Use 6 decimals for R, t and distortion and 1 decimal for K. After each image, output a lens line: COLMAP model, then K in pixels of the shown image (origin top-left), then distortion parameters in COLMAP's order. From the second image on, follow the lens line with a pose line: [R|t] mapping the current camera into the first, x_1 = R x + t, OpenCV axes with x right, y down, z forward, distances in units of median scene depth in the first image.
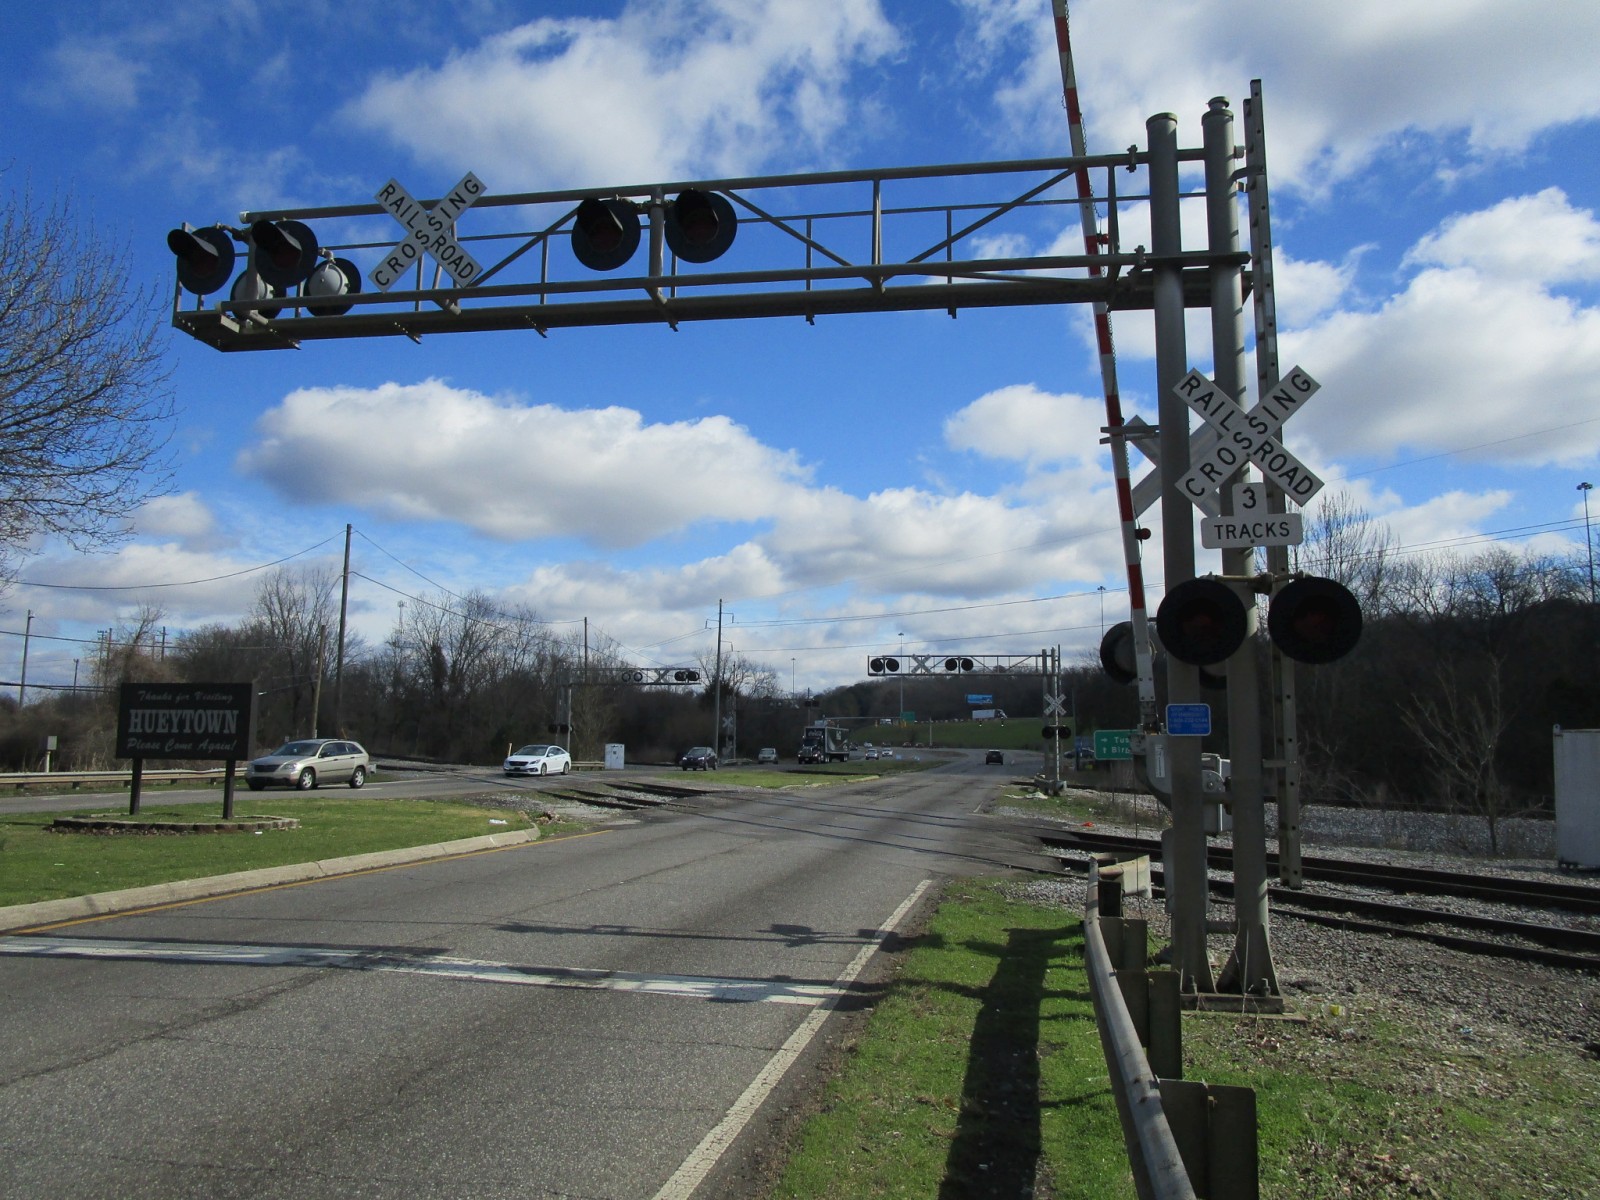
lens RADIAL K [[1157.9, 0, 800.0], [0, 1157.9, 600.0], [0, 0, 1]] dist [-0.049782, 0.002490]
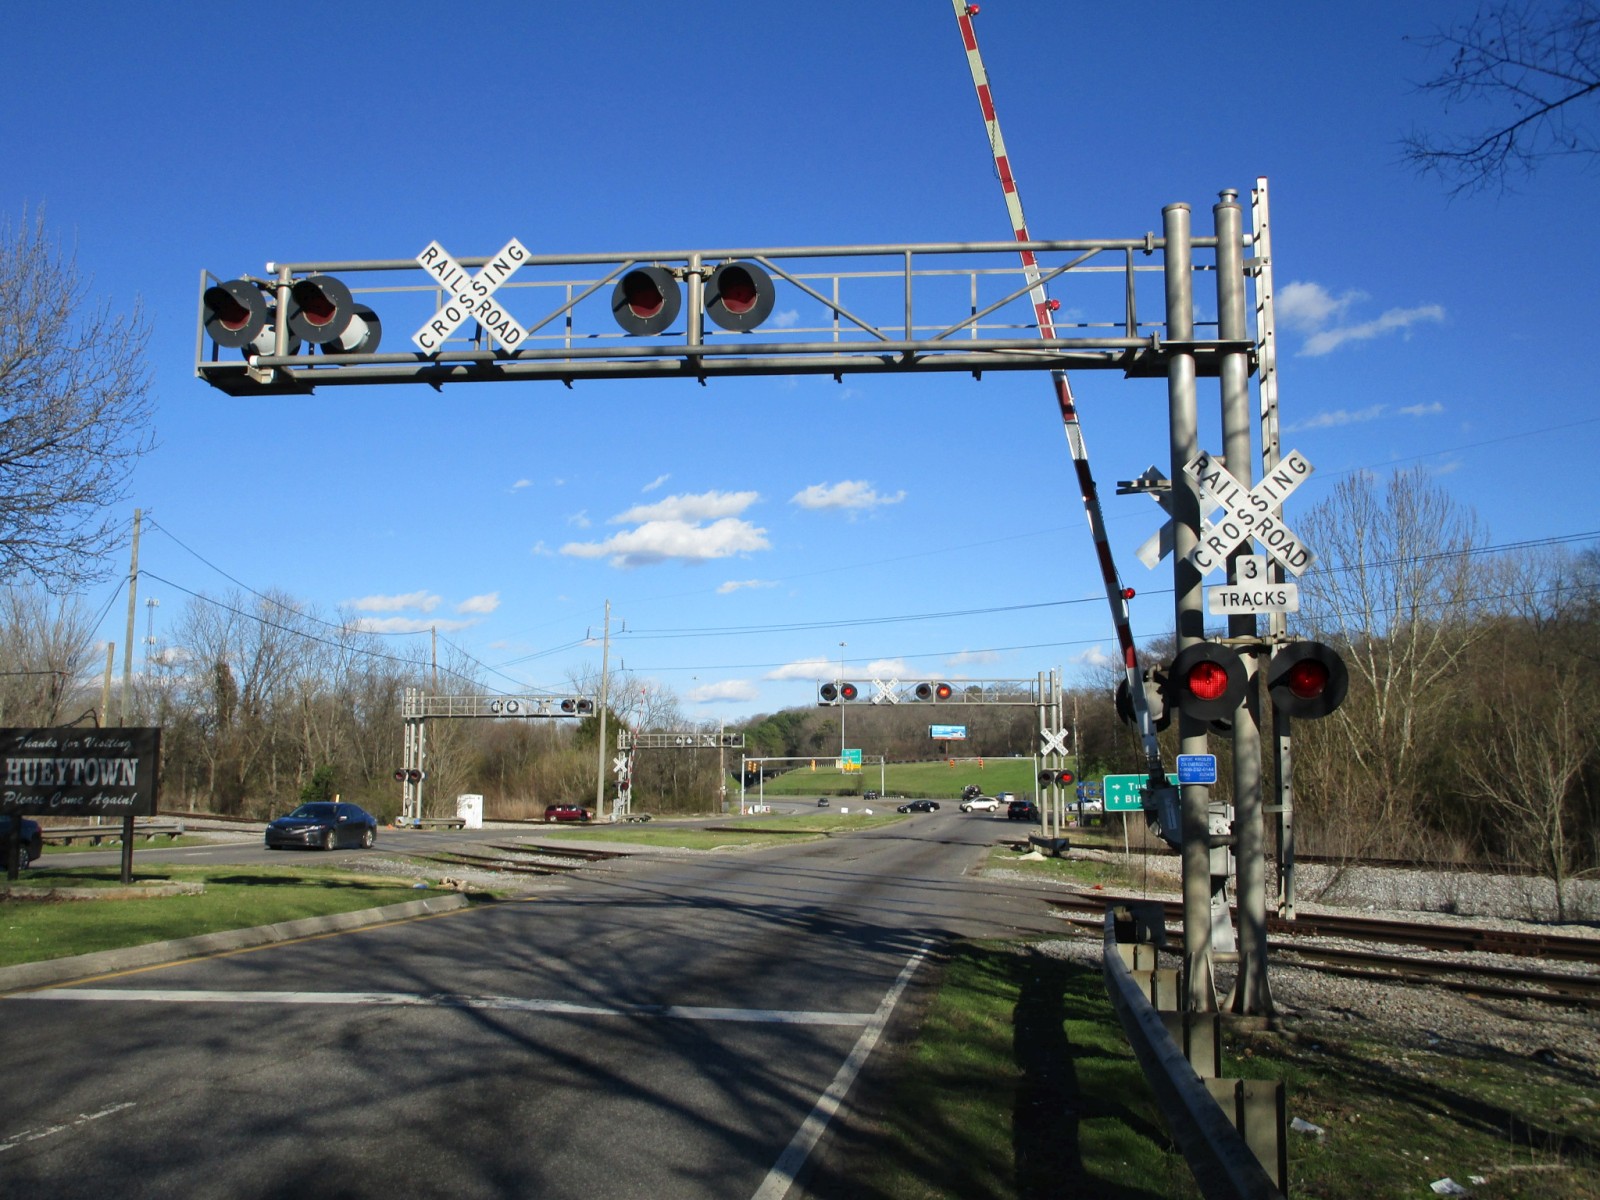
lens RADIAL K [[1595.7, 0, 800.0], [0, 1595.7, 600.0], [0, 0, 1]] dist [-0.053722, -0.018541]
pose [[0.998063, 0.001230, 0.062192, -0.062679], [-0.001411, 0.999995, 0.002867, -0.028270], [-0.062188, -0.002949, 0.998060, -0.227275]]
